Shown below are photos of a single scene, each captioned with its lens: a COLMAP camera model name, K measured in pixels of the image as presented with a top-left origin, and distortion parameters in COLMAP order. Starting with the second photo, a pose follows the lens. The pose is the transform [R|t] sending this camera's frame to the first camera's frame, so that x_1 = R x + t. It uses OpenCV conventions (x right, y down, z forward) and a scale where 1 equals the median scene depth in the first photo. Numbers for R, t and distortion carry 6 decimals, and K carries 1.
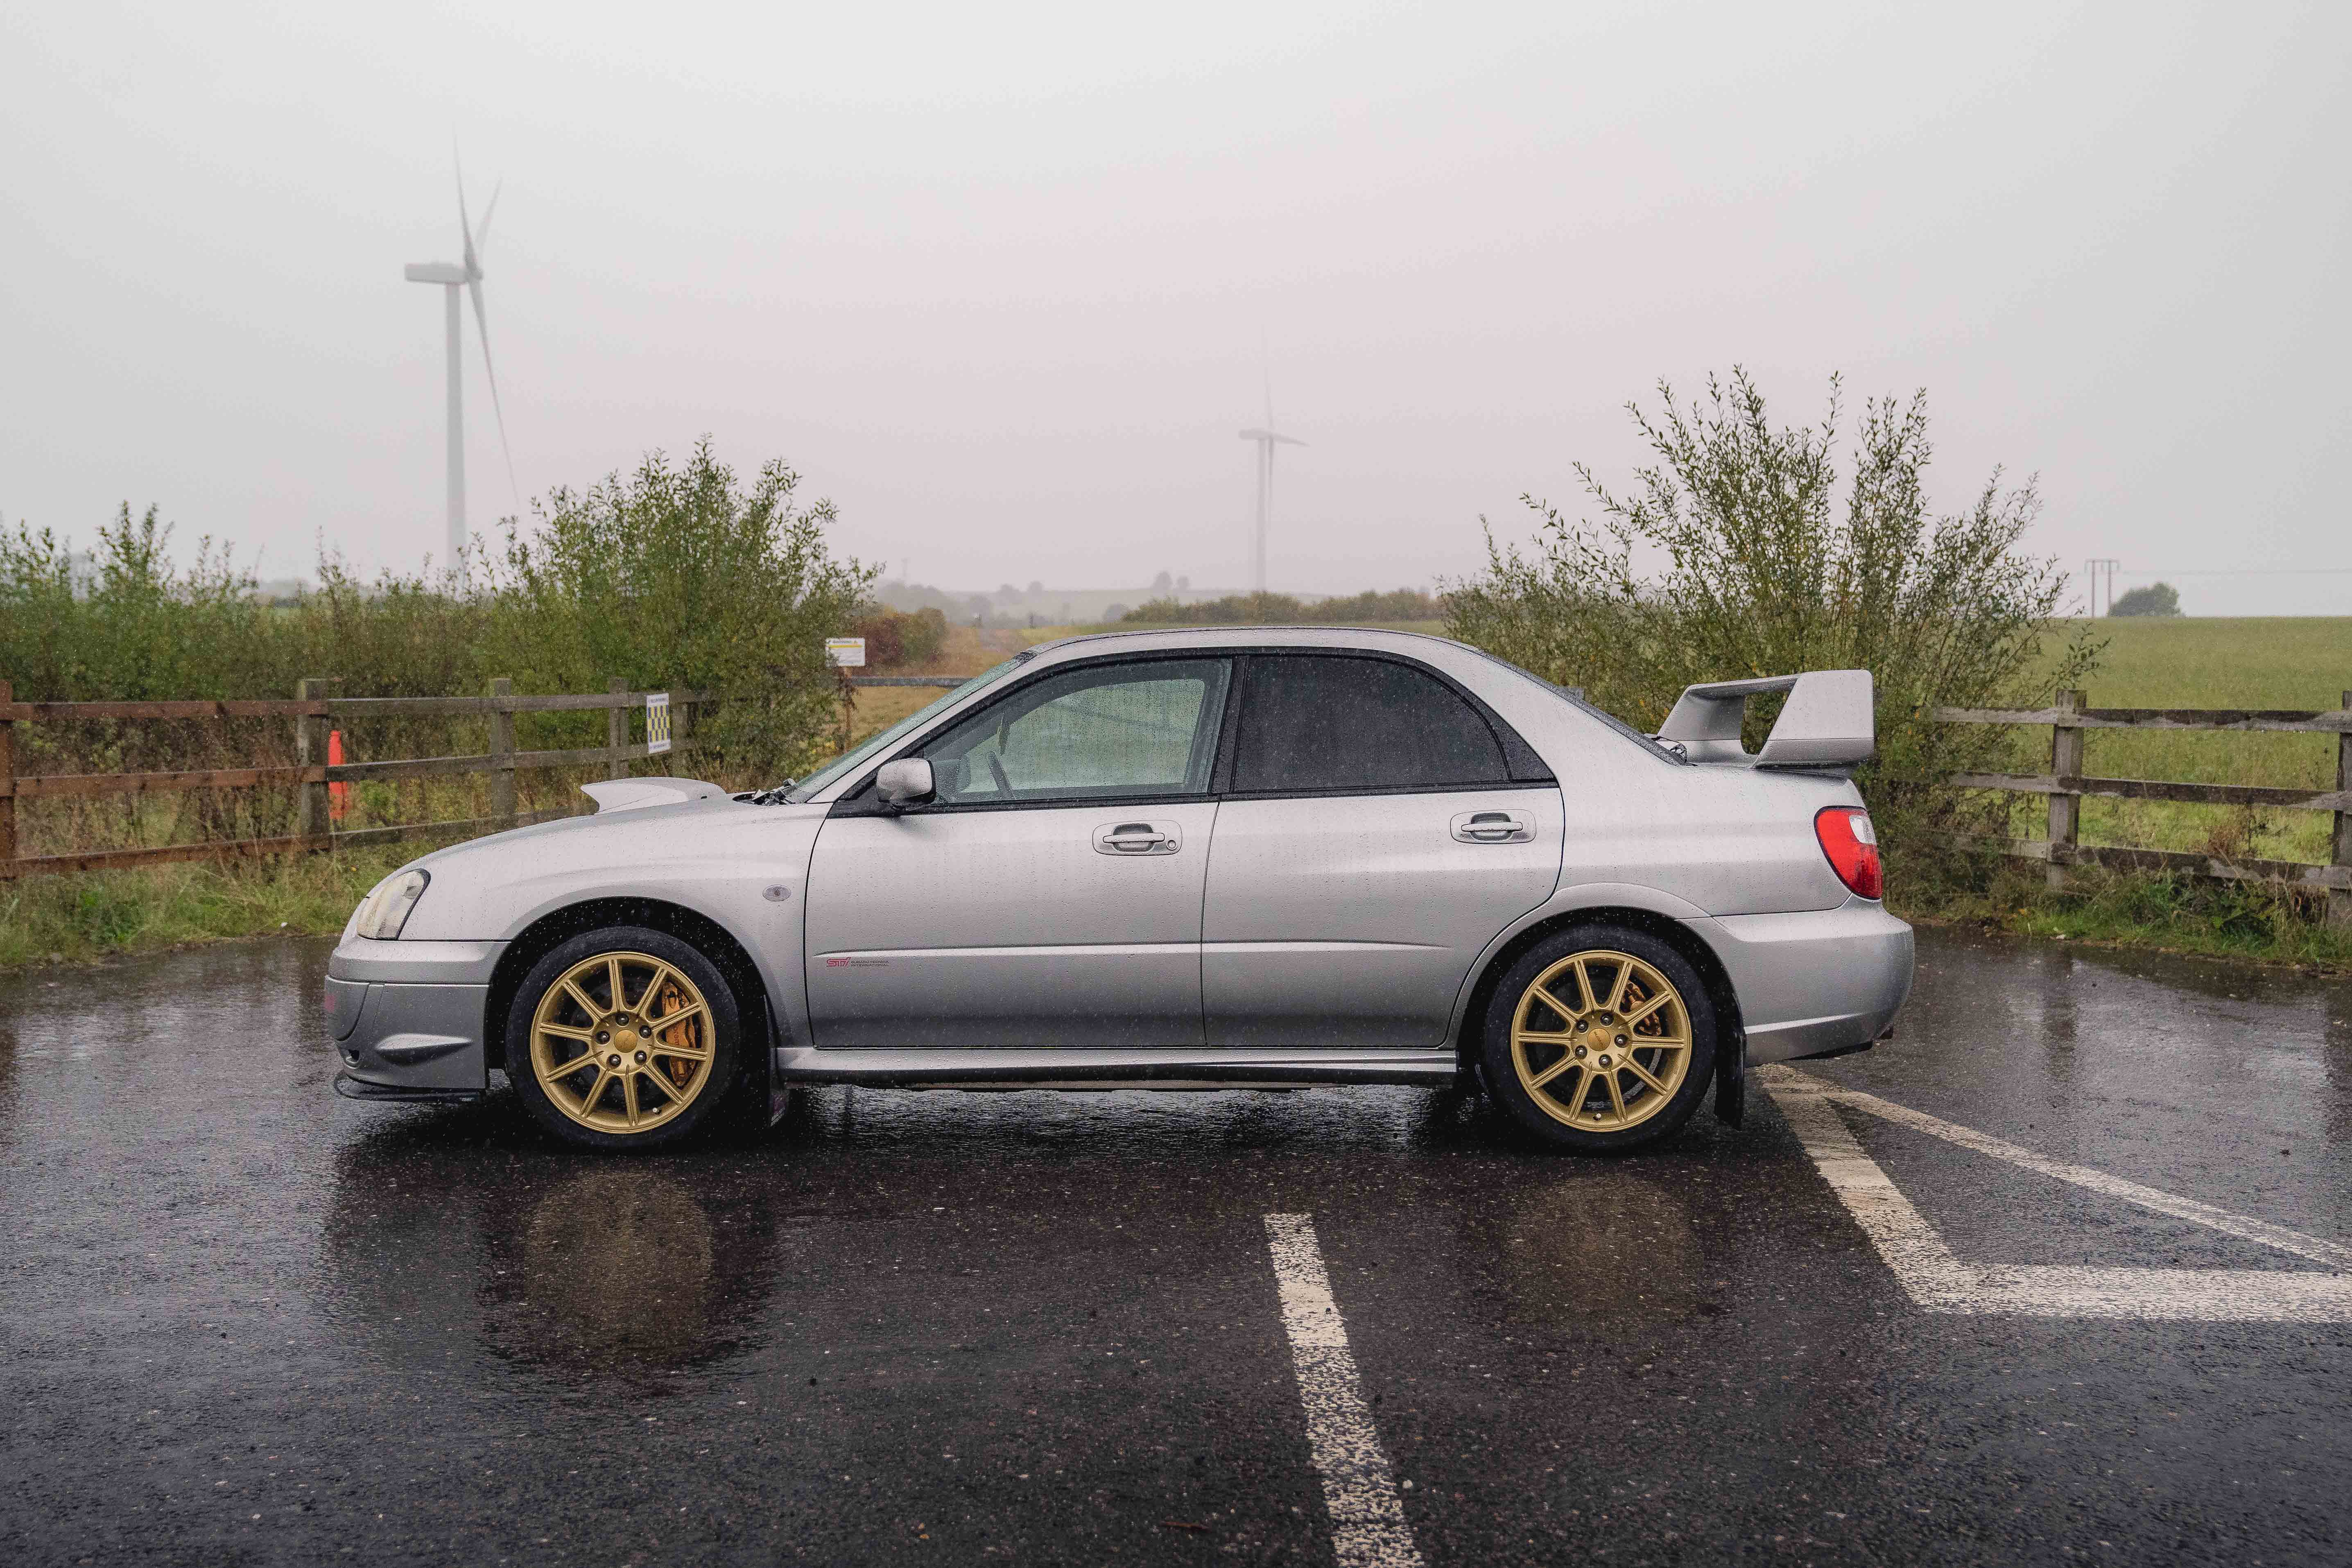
lens RADIAL K [[2604.2, 0, 1176.0], [0, 2604.2, 784.0], [0, 0, 1]] dist [0.078342, 0.000044]
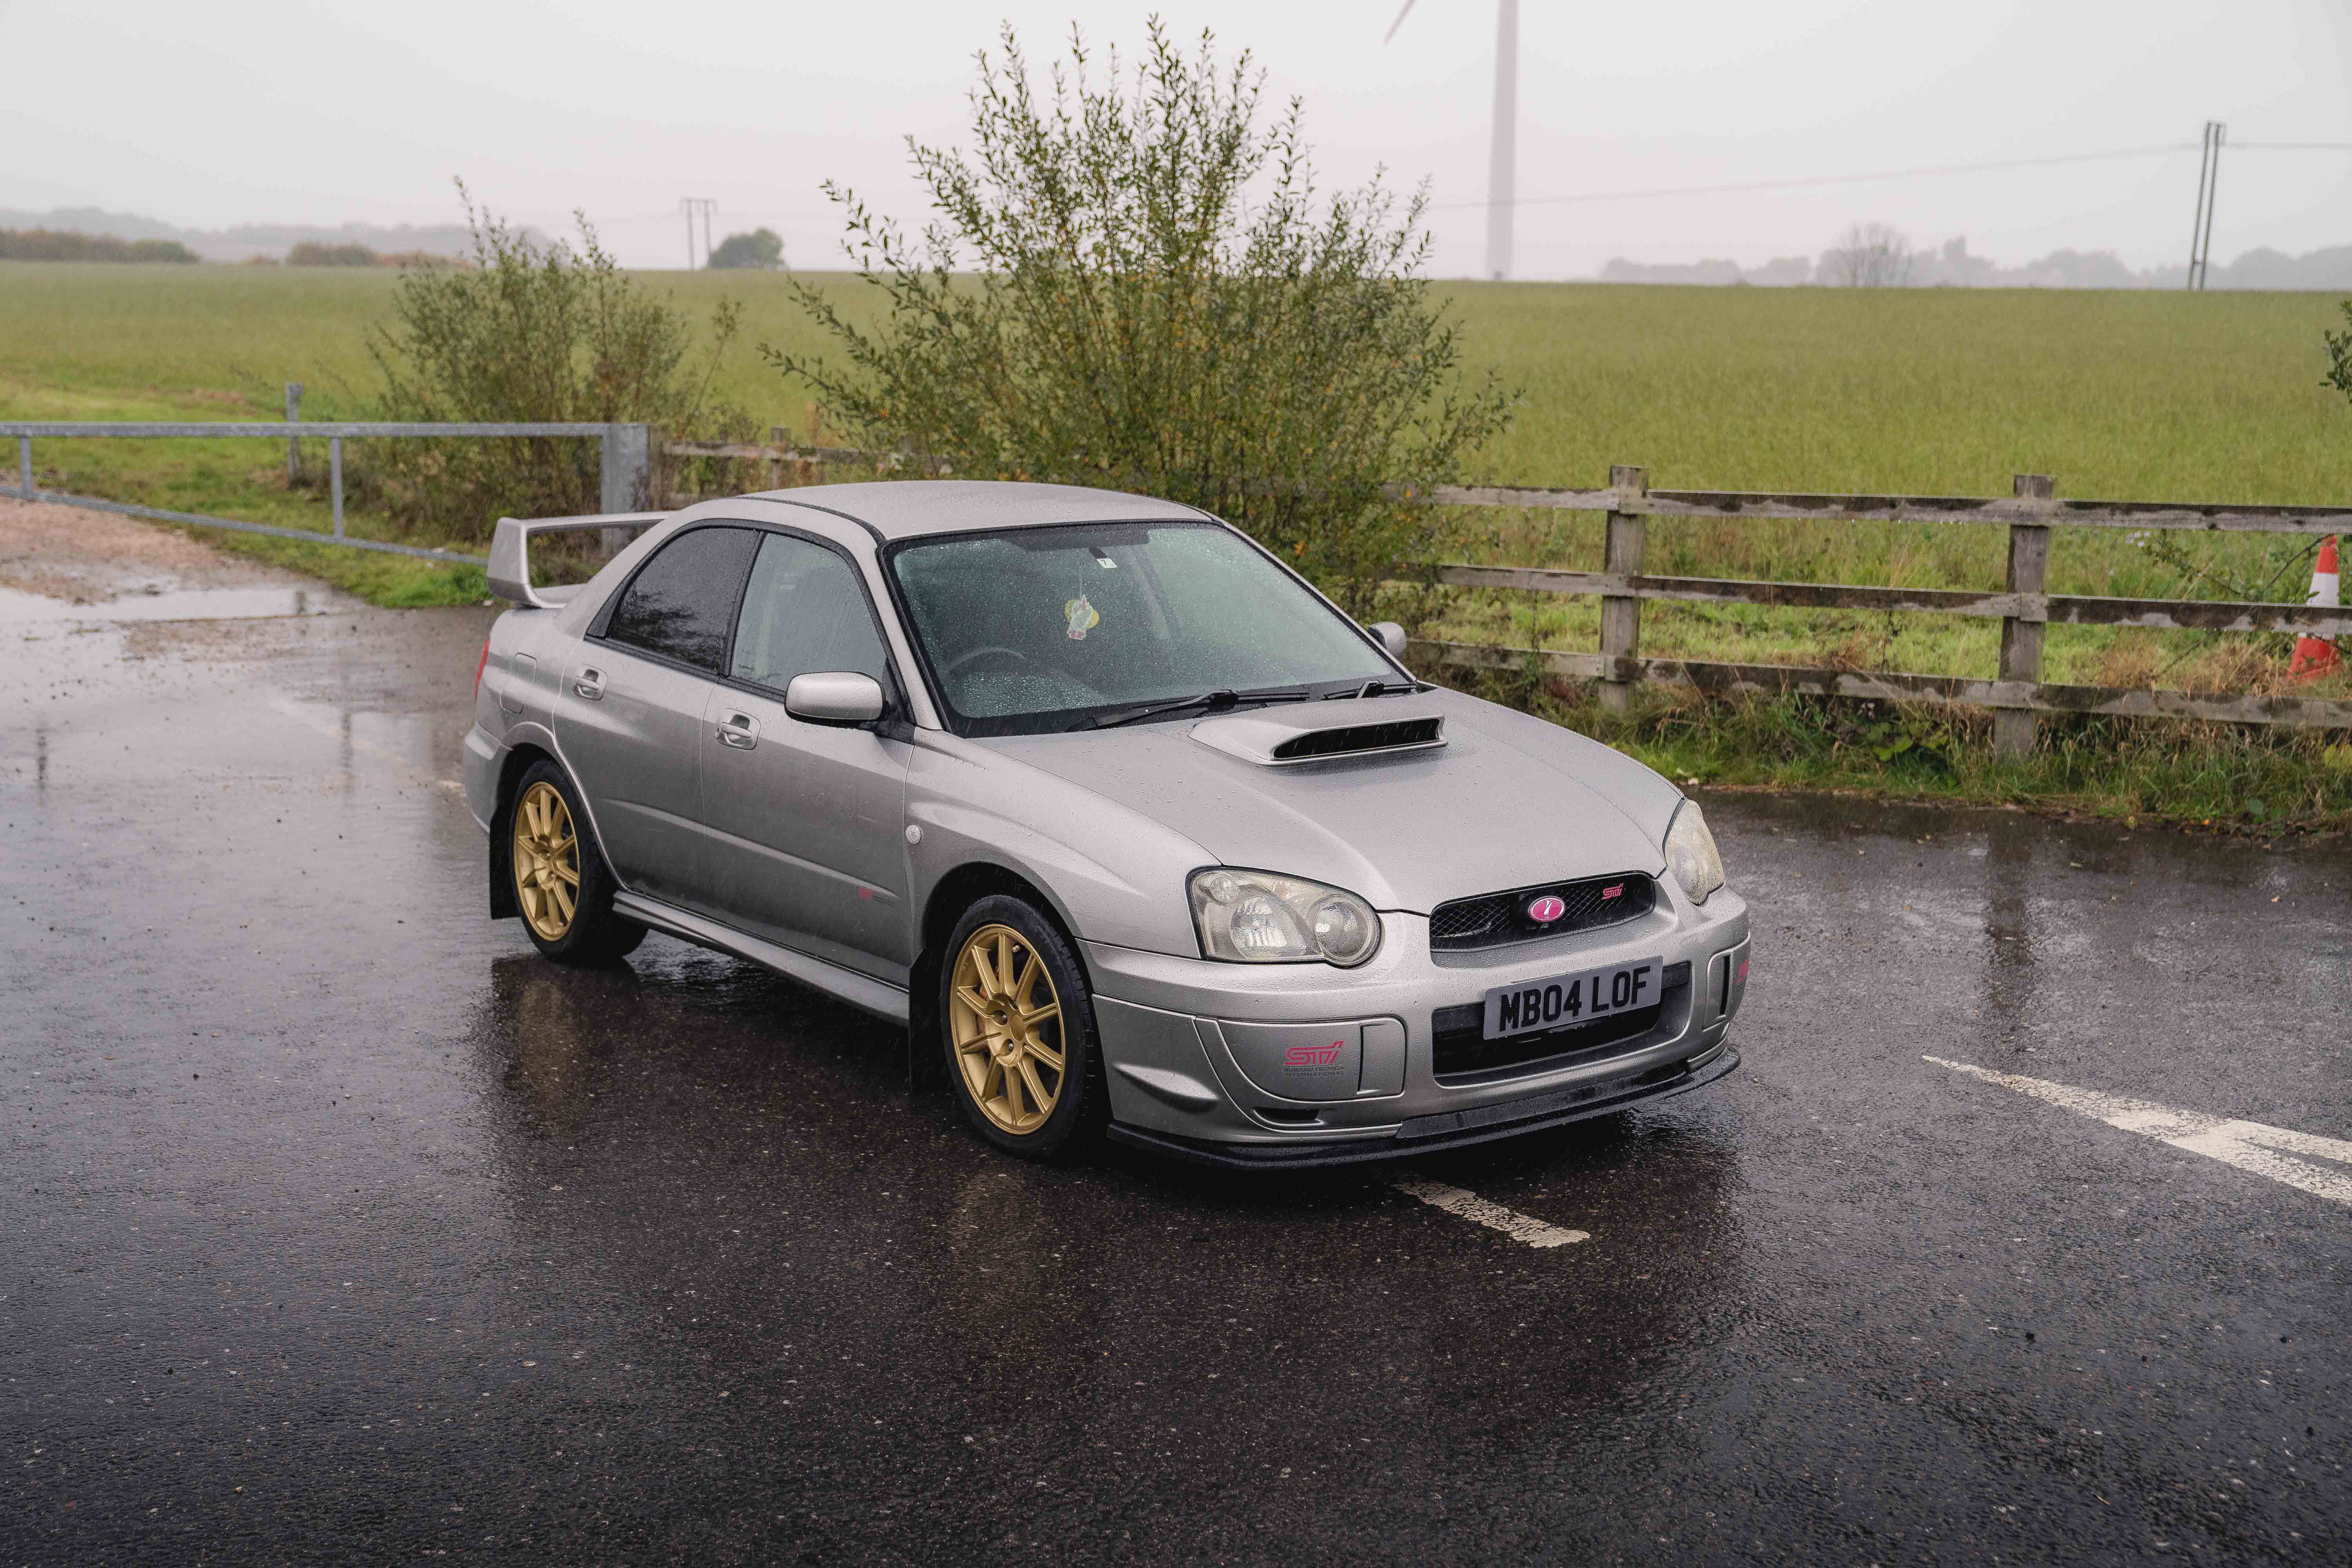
lens RADIAL K [[2916.2, 0, 1175.2], [0, 2916.2, 847.5], [0, 0, 1]] dist [0.094473, -0.013445]
pose [[0.830086, -0.102807, 0.548076, -0.272219], [0.023267, 0.988388, 0.150161, -0.056427], [-0.557149, -0.111894, 0.822839, 0.308905]]
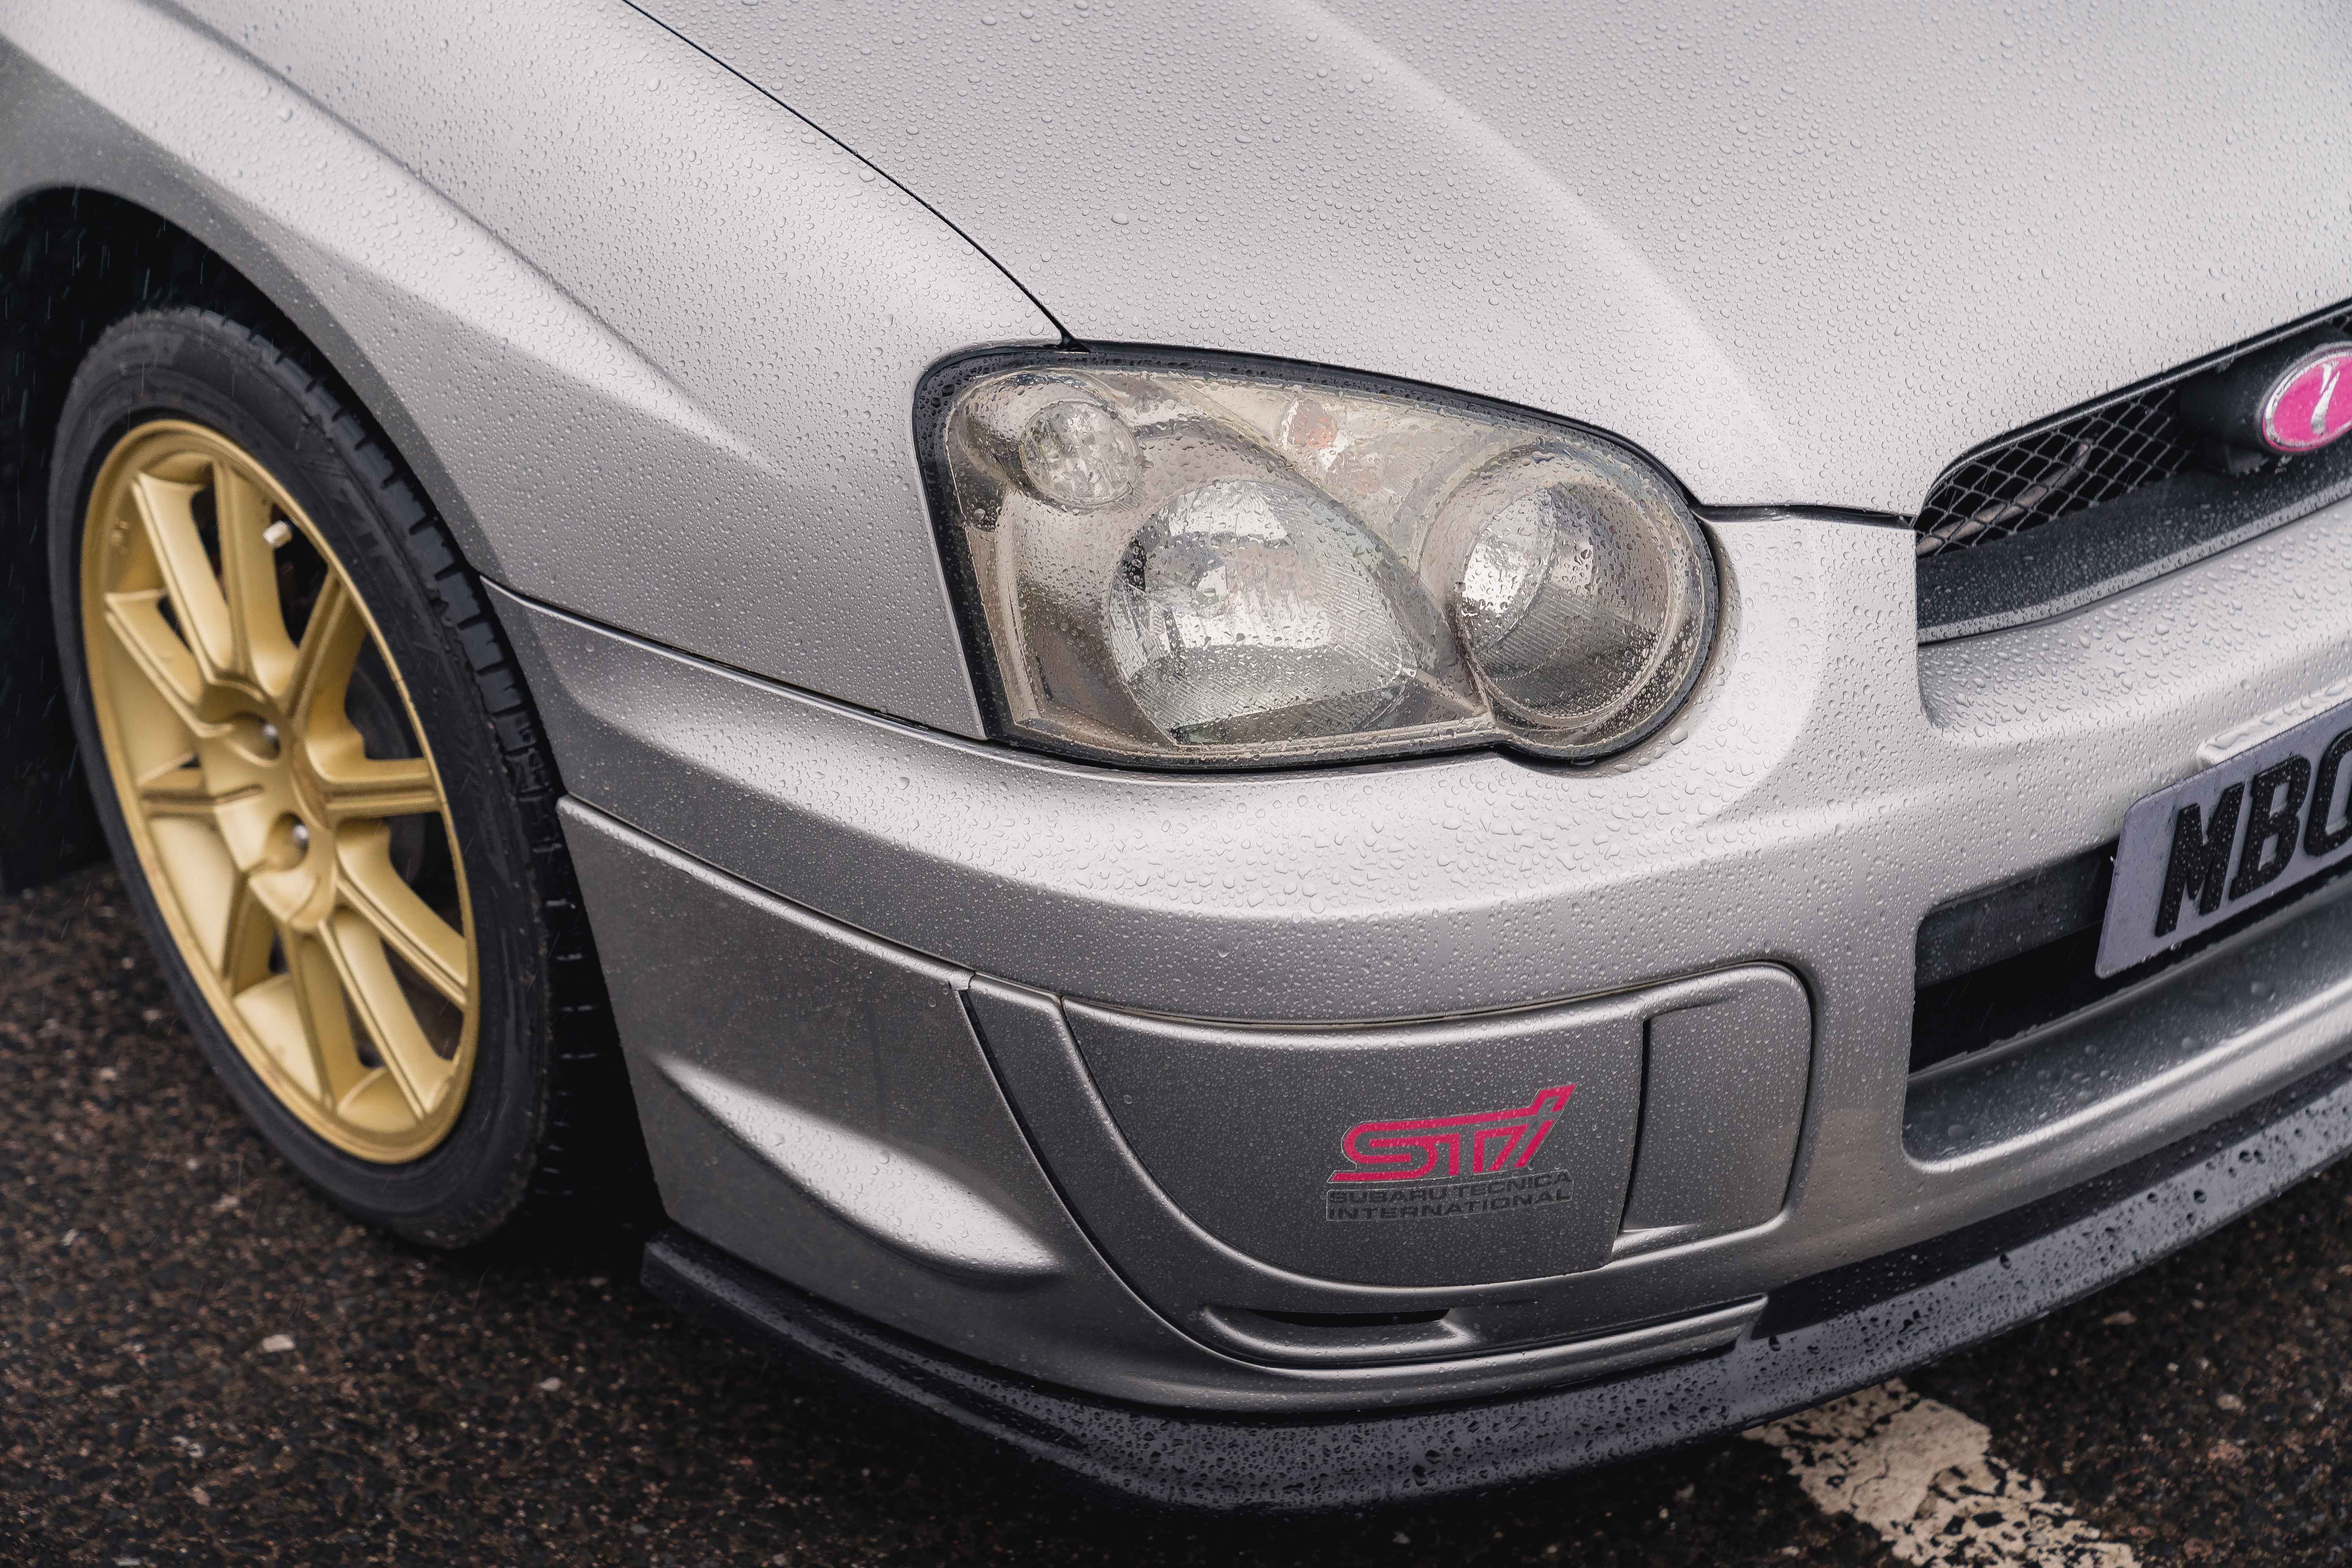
lens RADIAL K [[4083.0, 0, 1074.9], [0, 4083.0, 788.4], [0, 0, 1]] dist [0.157233, -0.019718]
pose [[0.798964, -0.287978, 0.527945, -0.098022], [0.027783, 0.894628, 0.445948, -0.037474], [-0.600737, -0.341628, 0.722776, 0.568950]]
